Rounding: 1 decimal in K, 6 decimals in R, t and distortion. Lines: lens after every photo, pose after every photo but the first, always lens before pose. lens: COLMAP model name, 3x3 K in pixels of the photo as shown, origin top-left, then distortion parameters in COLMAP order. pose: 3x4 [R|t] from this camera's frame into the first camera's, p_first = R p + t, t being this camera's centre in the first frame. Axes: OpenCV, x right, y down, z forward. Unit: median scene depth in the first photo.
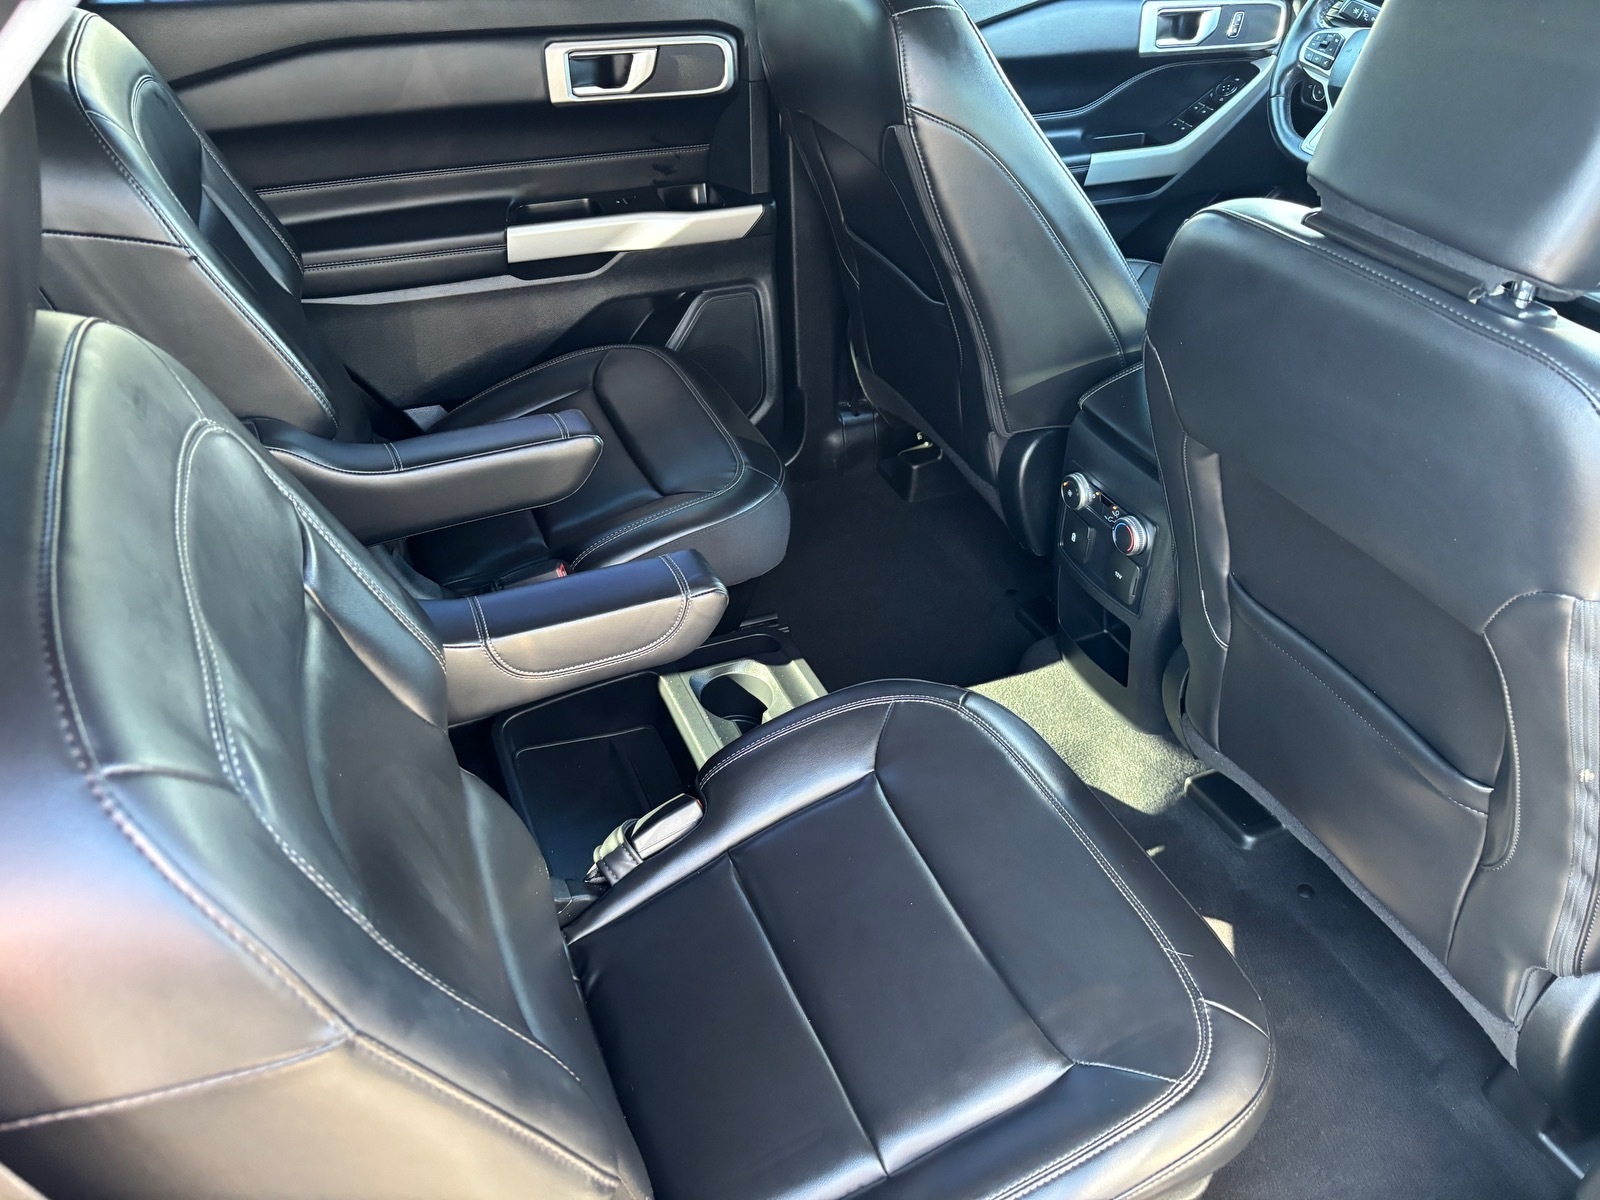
lens RADIAL K [[1211.6, 0, 800.0], [0, 1211.6, 600.0], [0, 0, 1]] dist [0.012581, -0.003584]
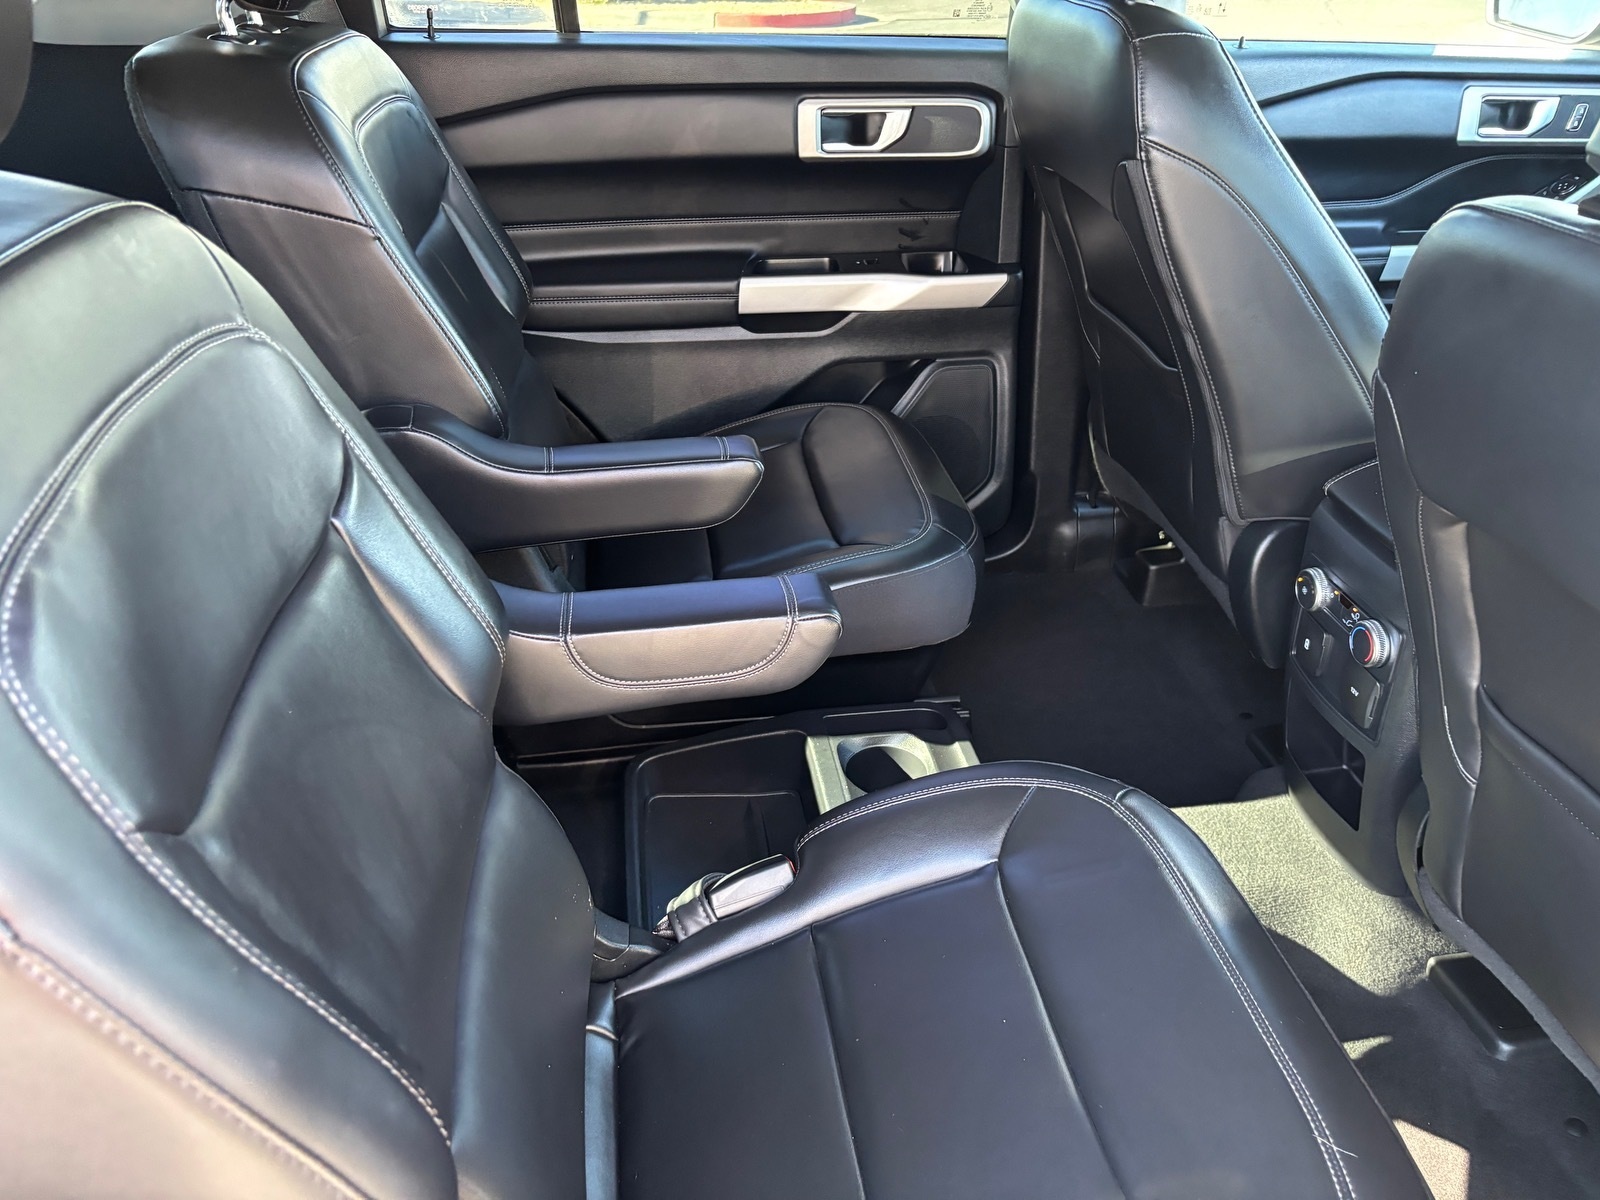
lens RADIAL K [[1228.9, 0, 800.9], [0, 1228.9, 573.5], [0, 0, 1]] dist [0.010811, -0.005402]
pose [[0.968774, 0.107495, -0.223433, 0.071490], [-0.133297, 0.985629, -0.103766, 0.037241], [0.209068, 0.130309, 0.969180, 0.084025]]
